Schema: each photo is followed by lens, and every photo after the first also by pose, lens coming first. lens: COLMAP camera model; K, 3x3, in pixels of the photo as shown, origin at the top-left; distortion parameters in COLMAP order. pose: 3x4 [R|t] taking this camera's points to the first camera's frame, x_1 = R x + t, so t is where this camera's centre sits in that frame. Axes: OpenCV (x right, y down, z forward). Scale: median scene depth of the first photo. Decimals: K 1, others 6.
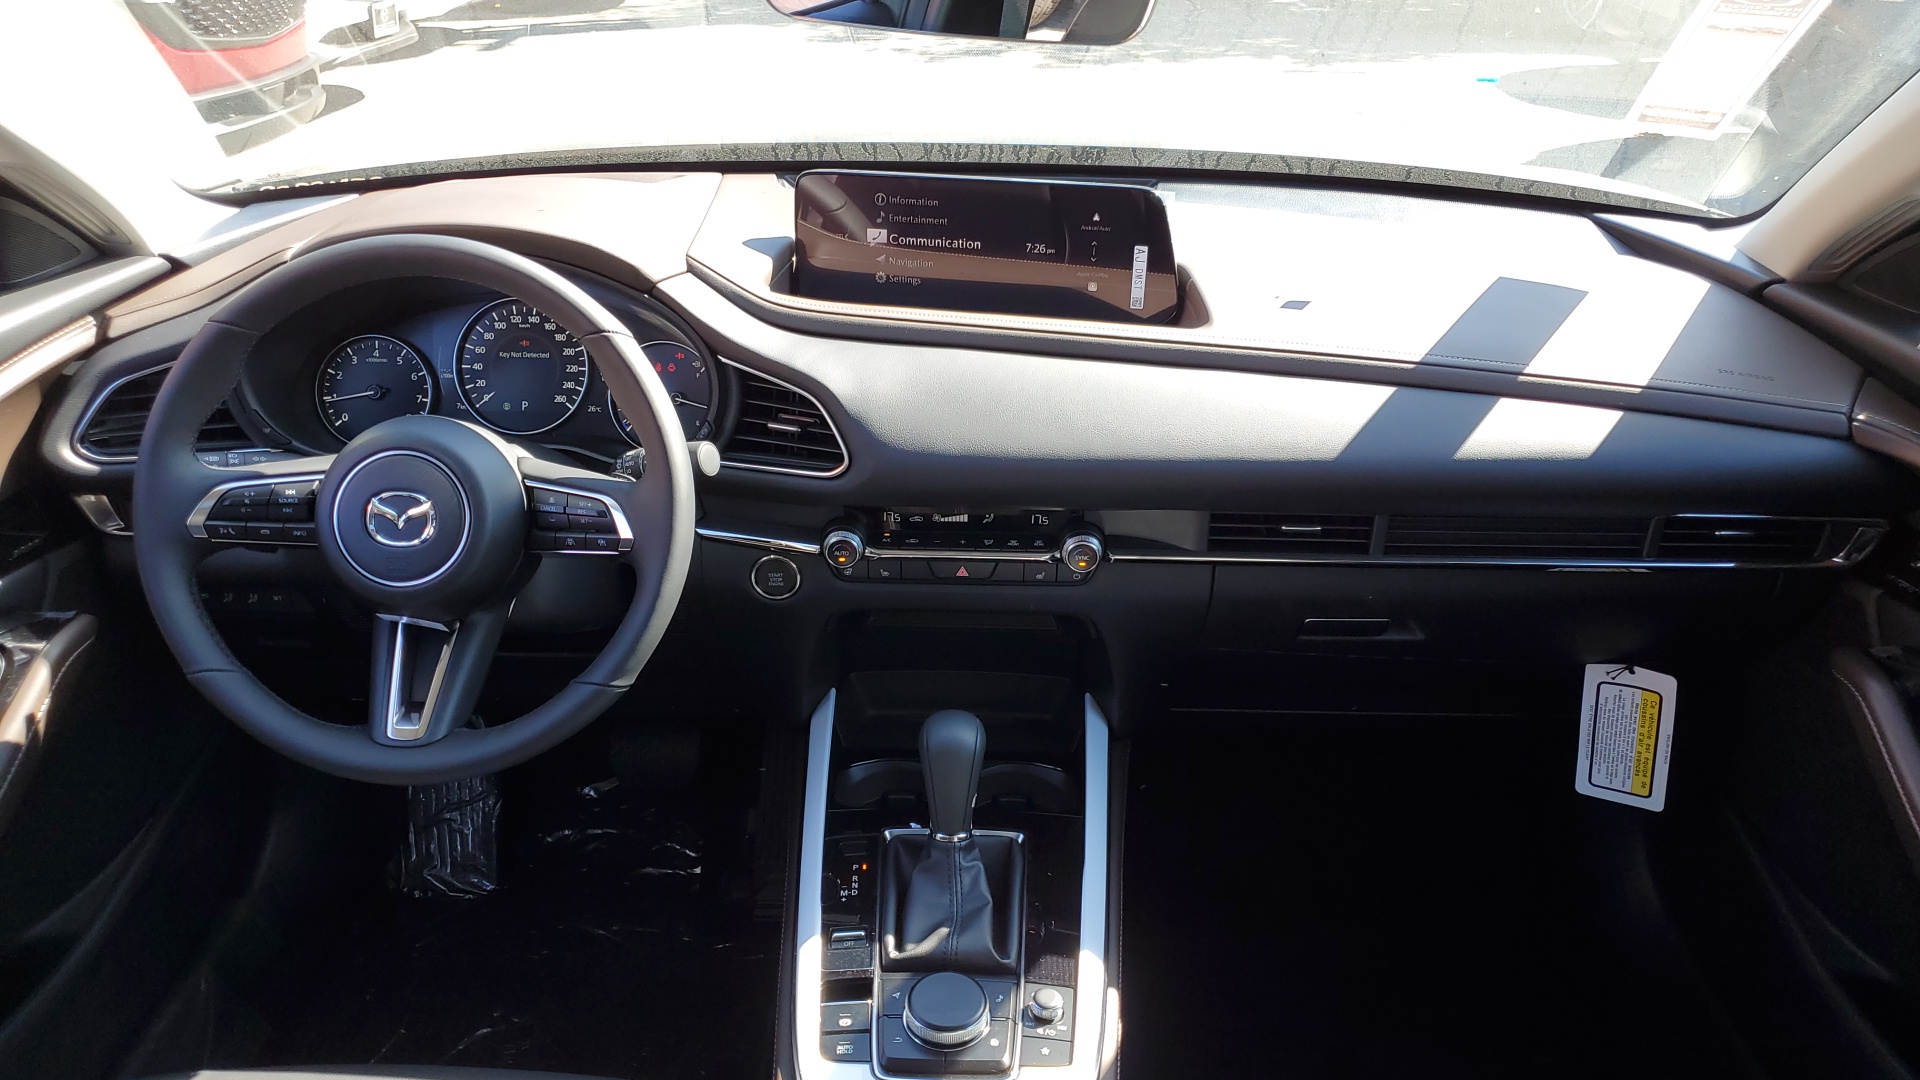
lens RADIAL K [[1457.1, 0, 968.1], [0, 1457.1, 538.1], [0, 0, 1]] dist [0.126301, -0.240180]
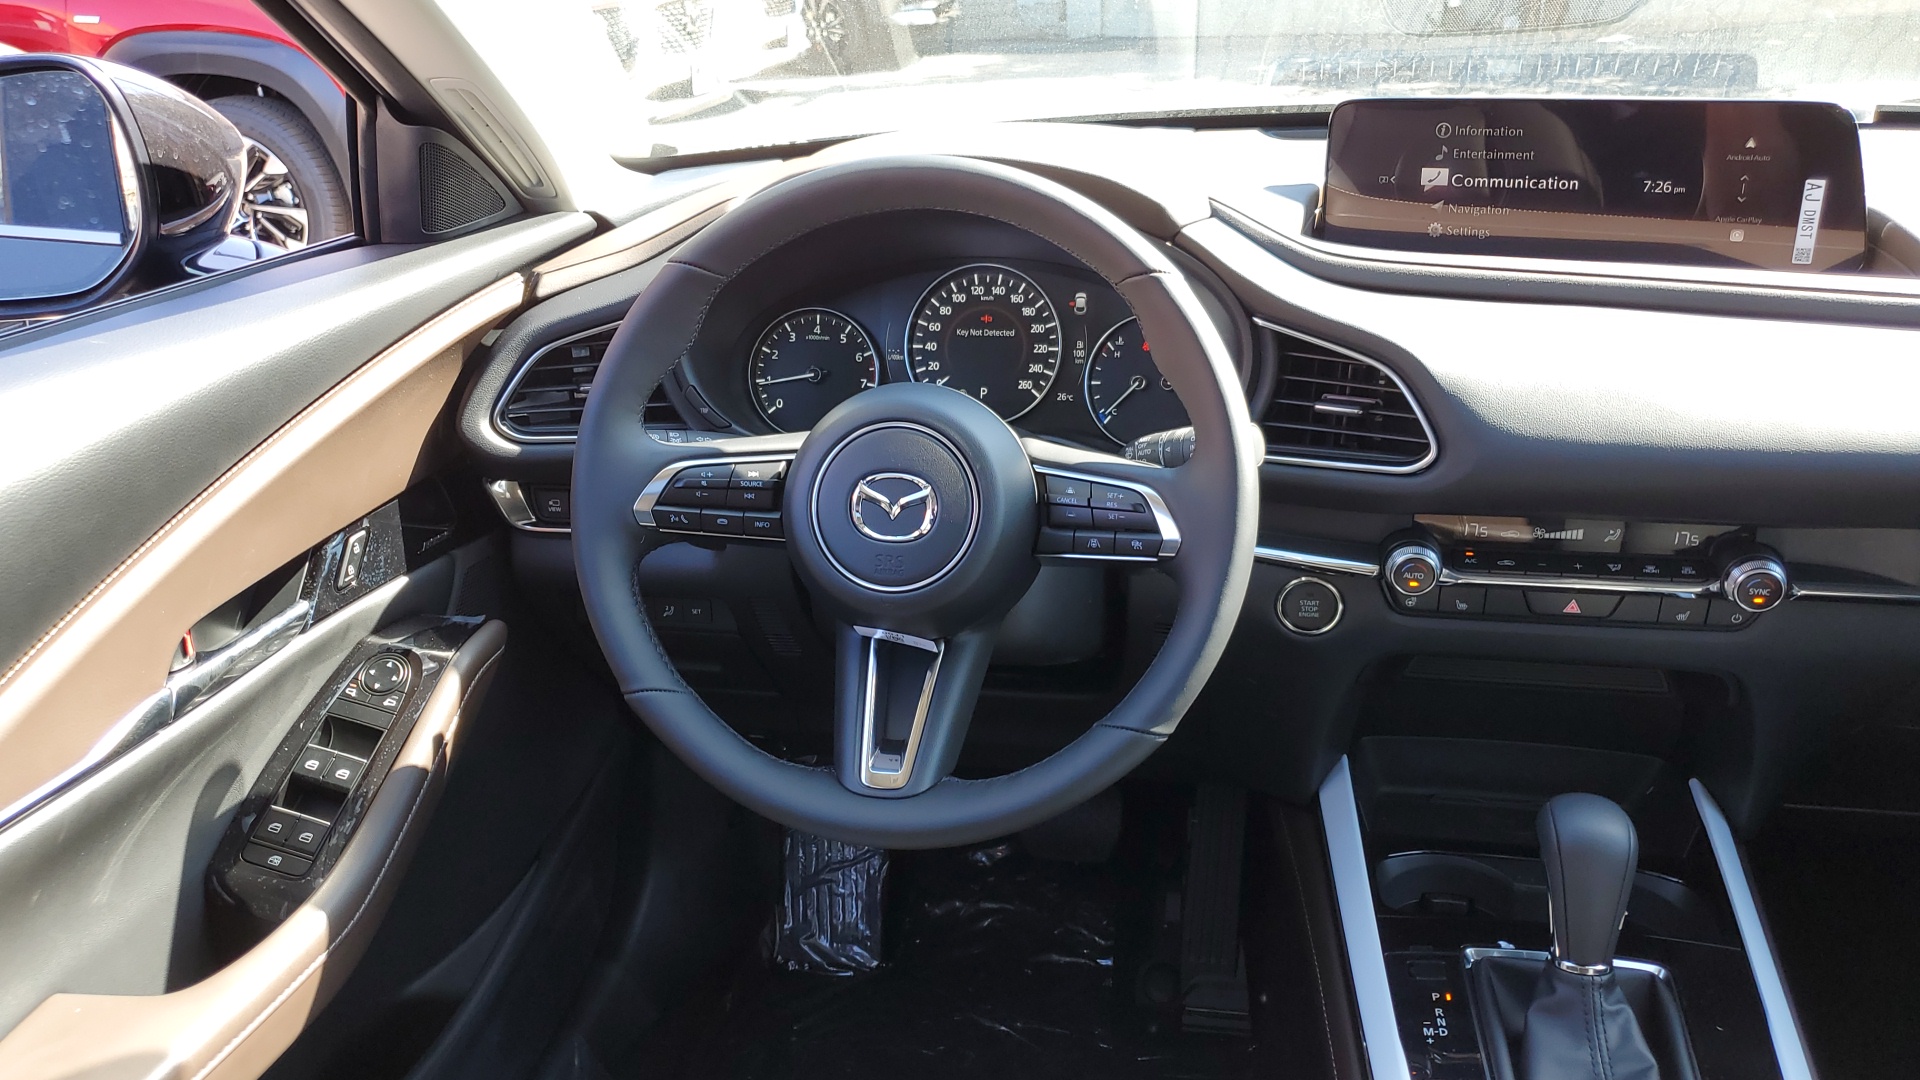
lens RADIAL K [[1457.1, 0, 968.1], [0, 1457.1, 538.1], [0, 0, 1]] dist [0.126301, -0.240180]
pose [[0.985593, 0.024807, -0.167304, -0.188079], [-0.032617, 0.998495, -0.044096, 0.032414], [0.165958, 0.048917, 0.984919, 0.207320]]
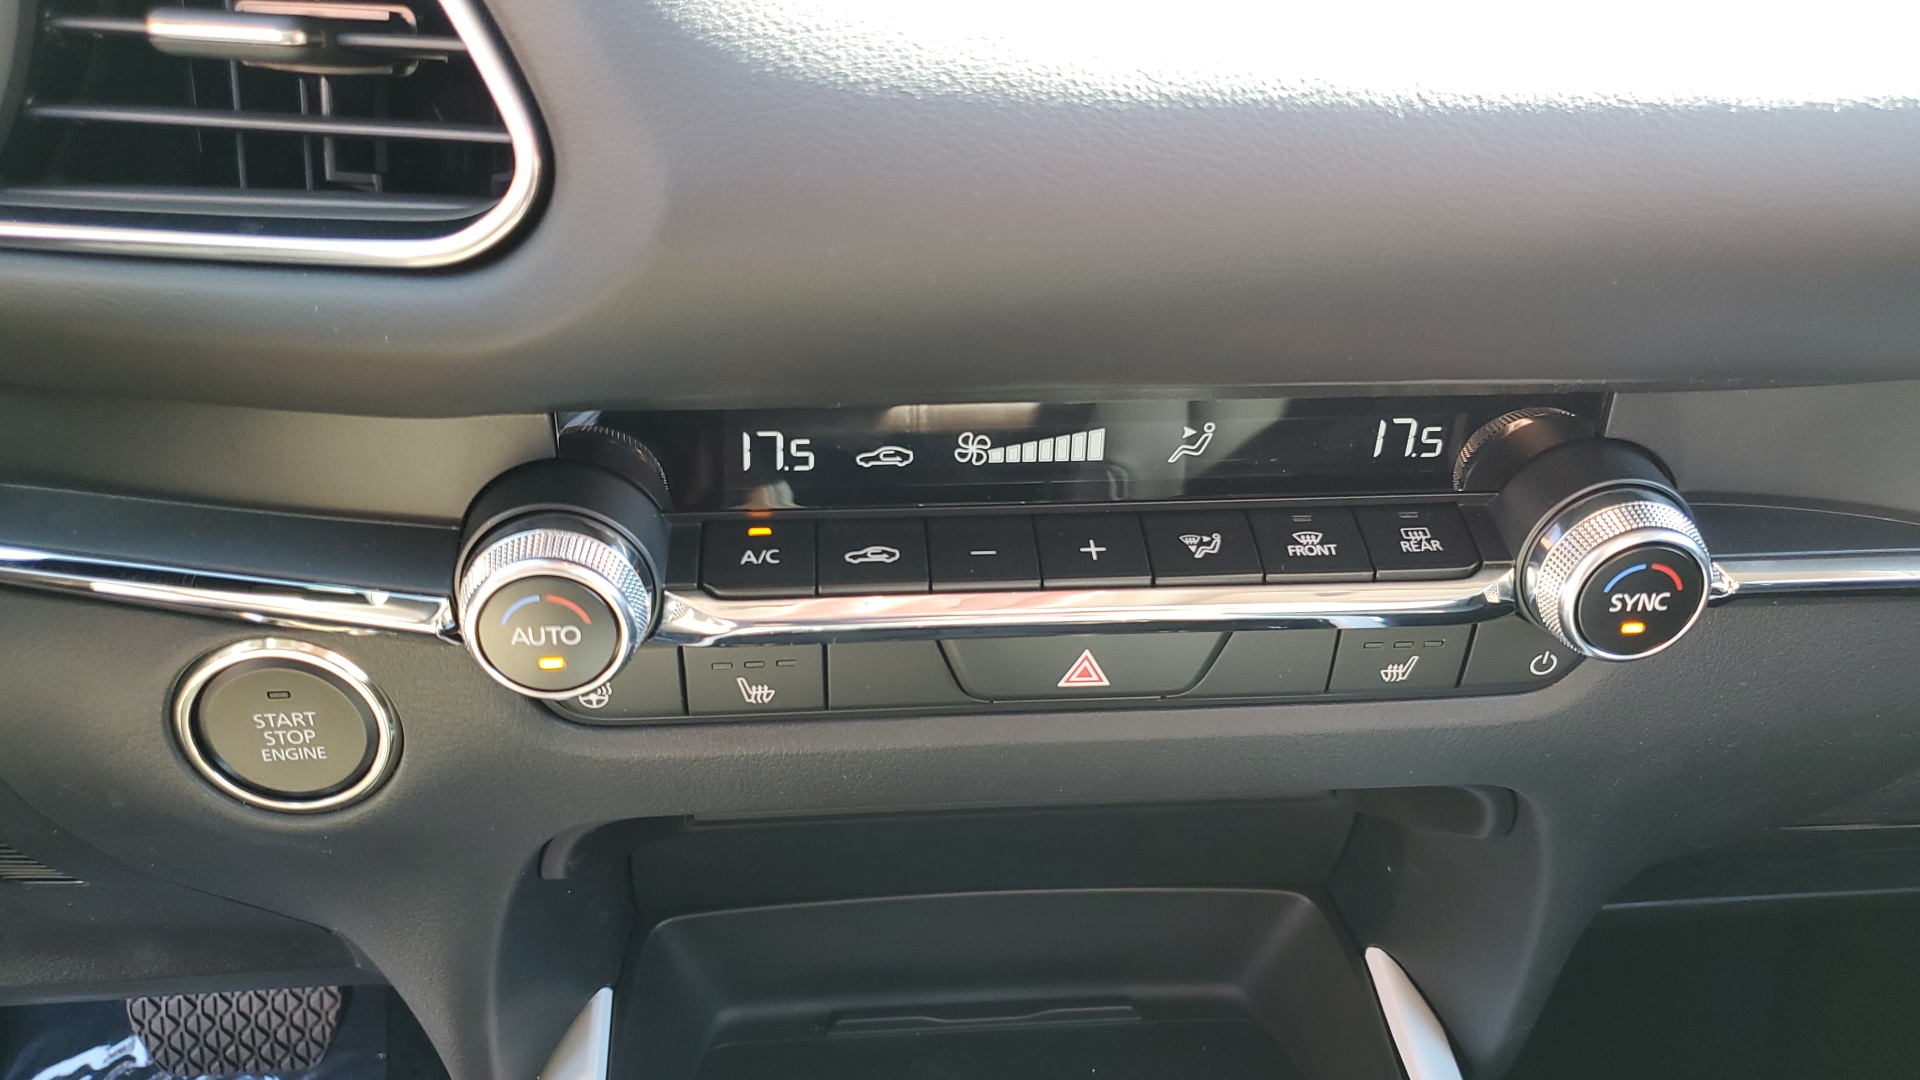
lens RADIAL K [[1408.2, 0, 966.9], [0, 1408.2, 540.6], [0, 0, 1]] dist [0.055199, 0.002142]
pose [[0.994375, -0.046041, 0.095385, -0.045291], [0.038701, 0.996247, 0.077420, -0.017073], [-0.098591, -0.073293, 0.992425, 0.795989]]
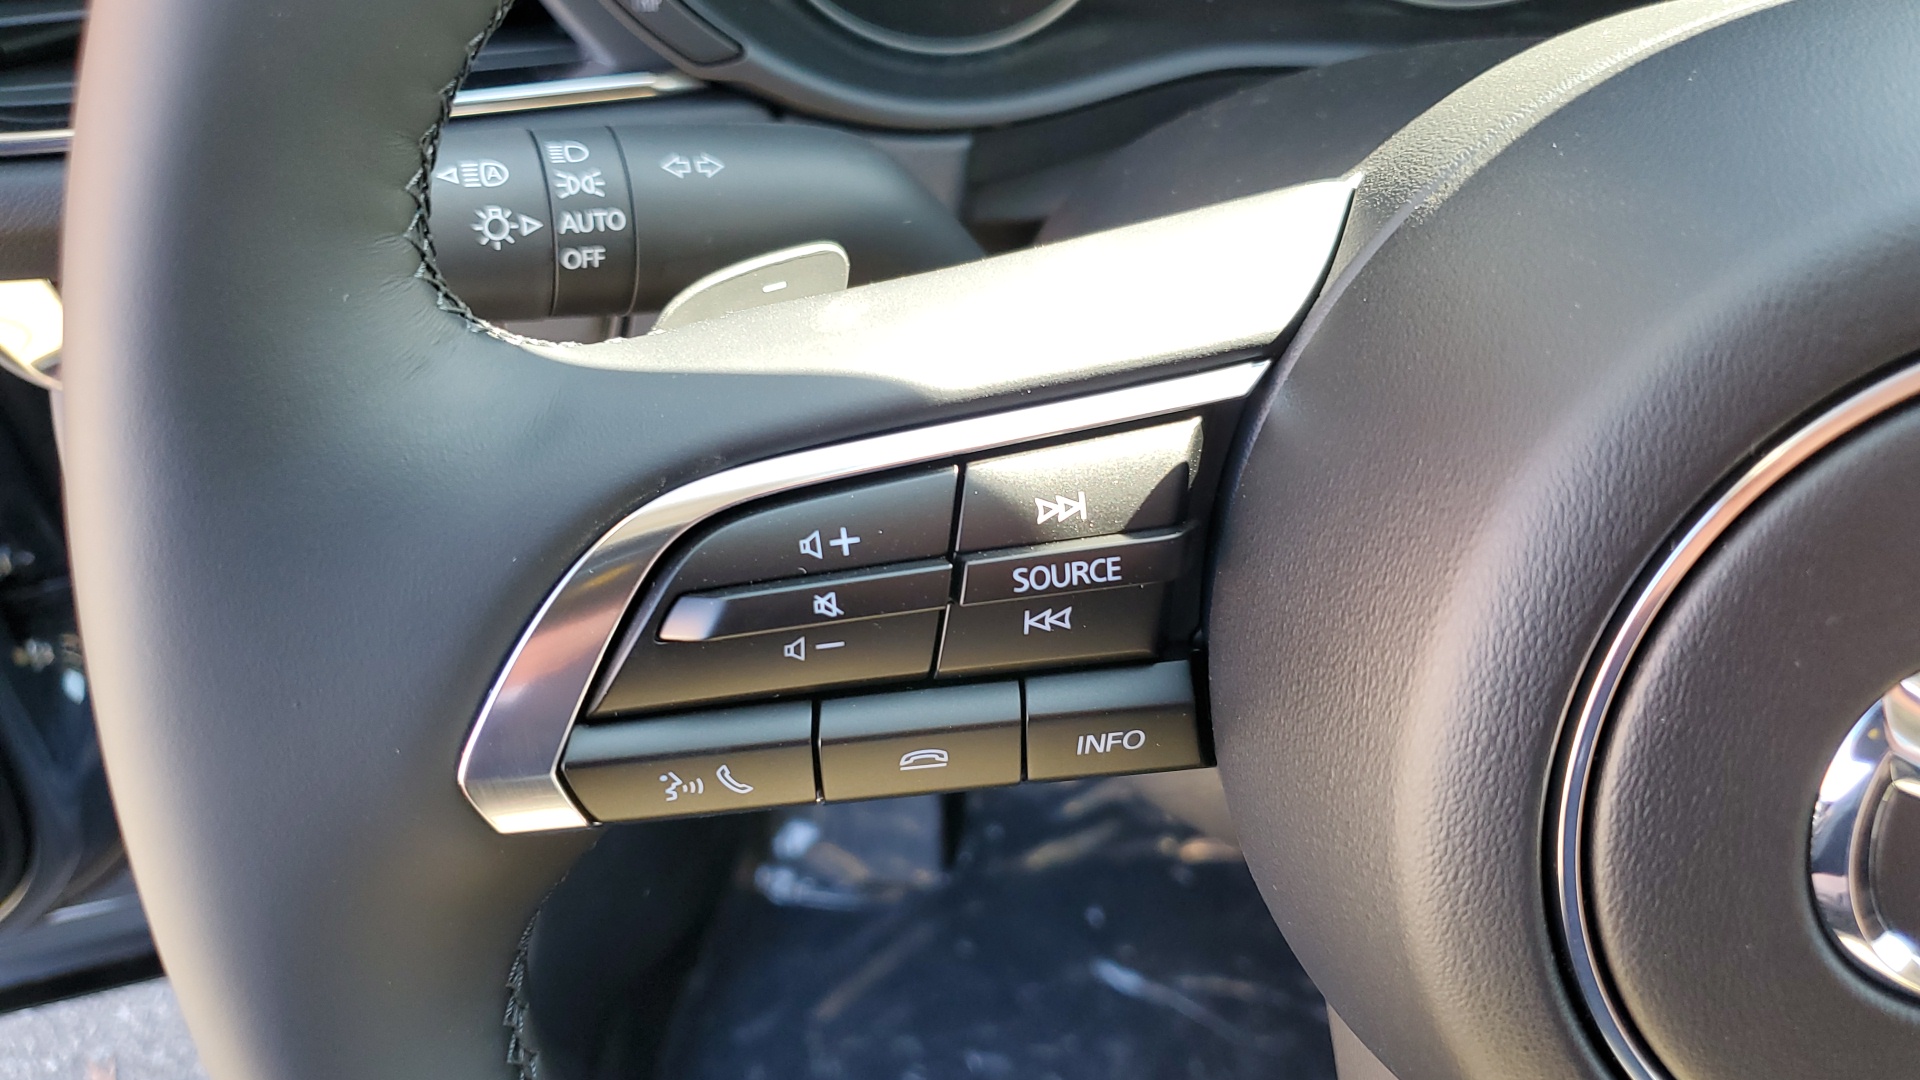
lens RADIAL K [[1457.1, 0, 968.1], [0, 1457.1, 538.1], [0, 0, 1]] dist [0.126301, -0.240180]
pose [[0.998749, 0.030042, -0.039969, -0.420062], [-0.015771, 0.947842, 0.318349, -0.070585], [0.047449, -0.317320, 0.947131, 0.764358]]
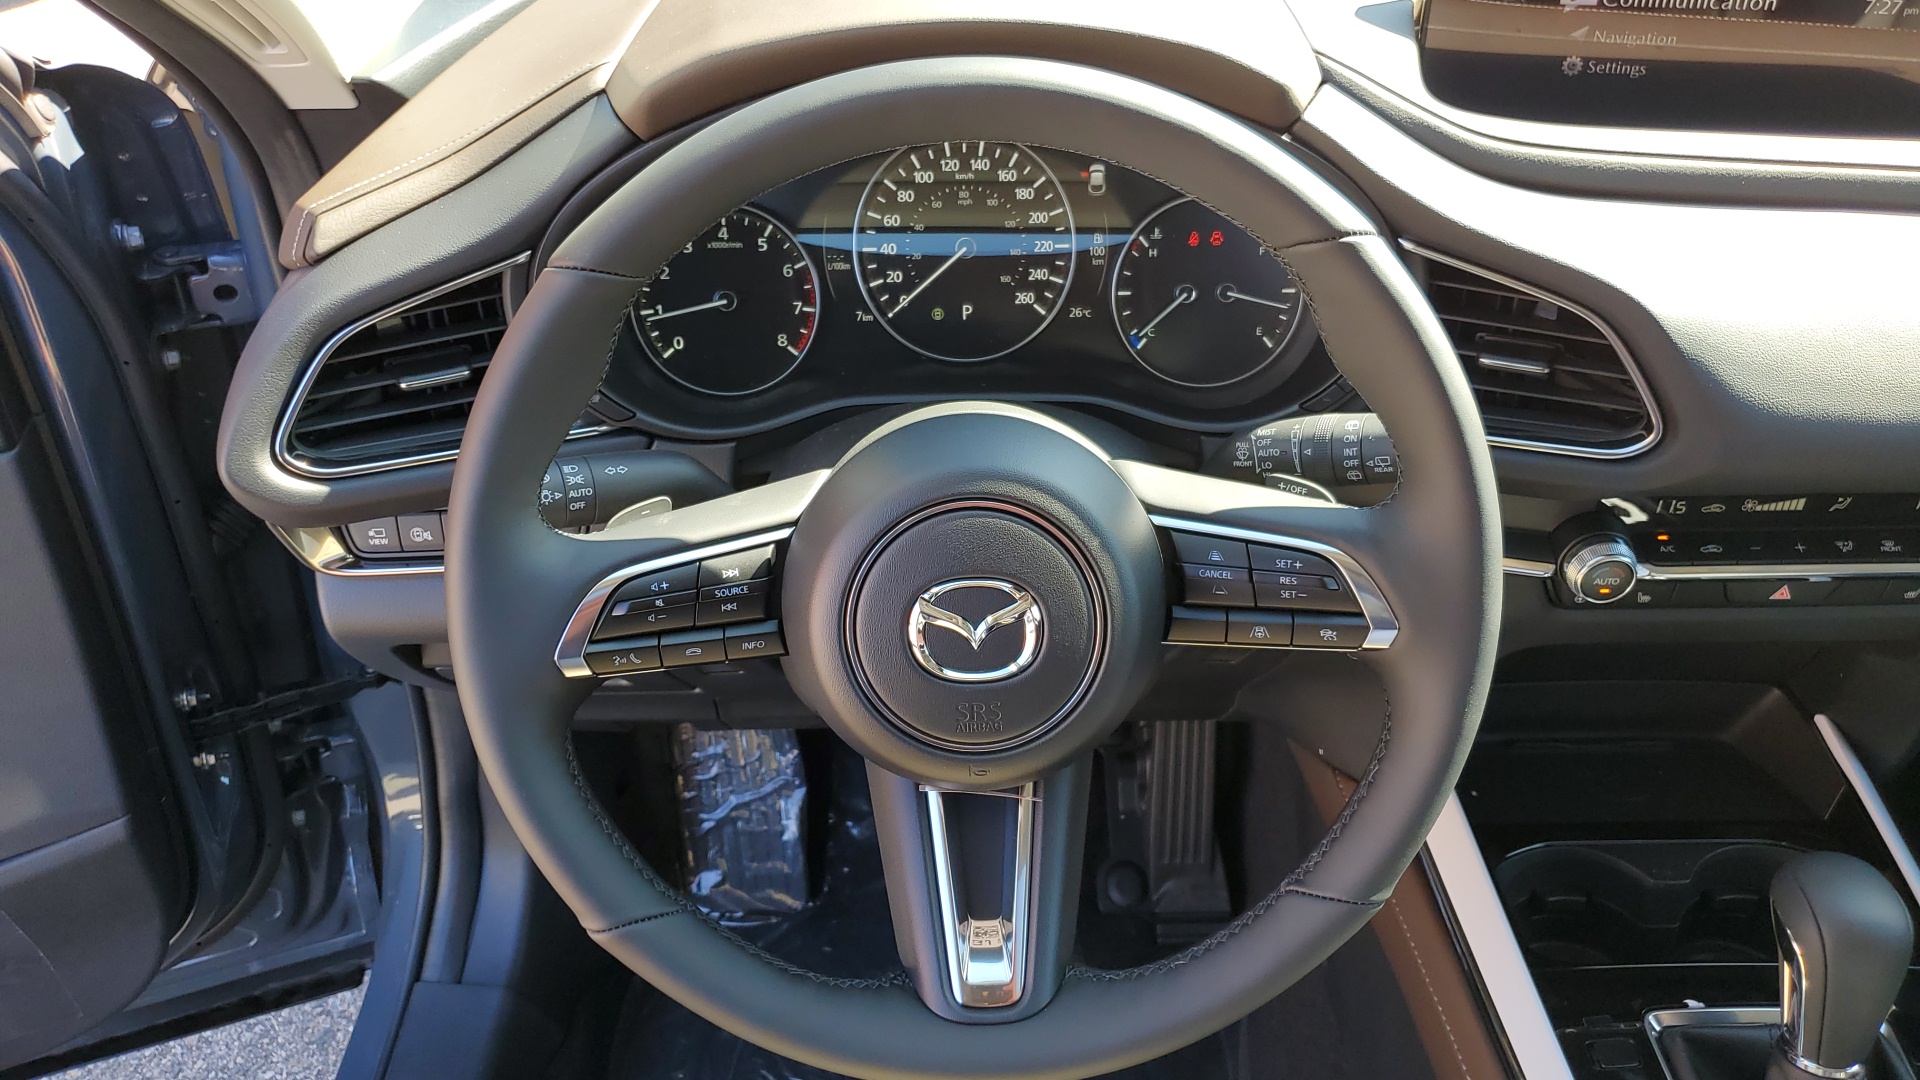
lens RADIAL K [[1457.1, 0, 968.1], [0, 1457.1, 538.1], [0, 0, 1]] dist [0.126301, -0.240180]
pose [[0.999299, -0.036997, 0.005781, -0.342440], [0.035136, 0.979792, 0.196910, -0.130335], [-0.012950, -0.196569, 0.980405, 0.436081]]
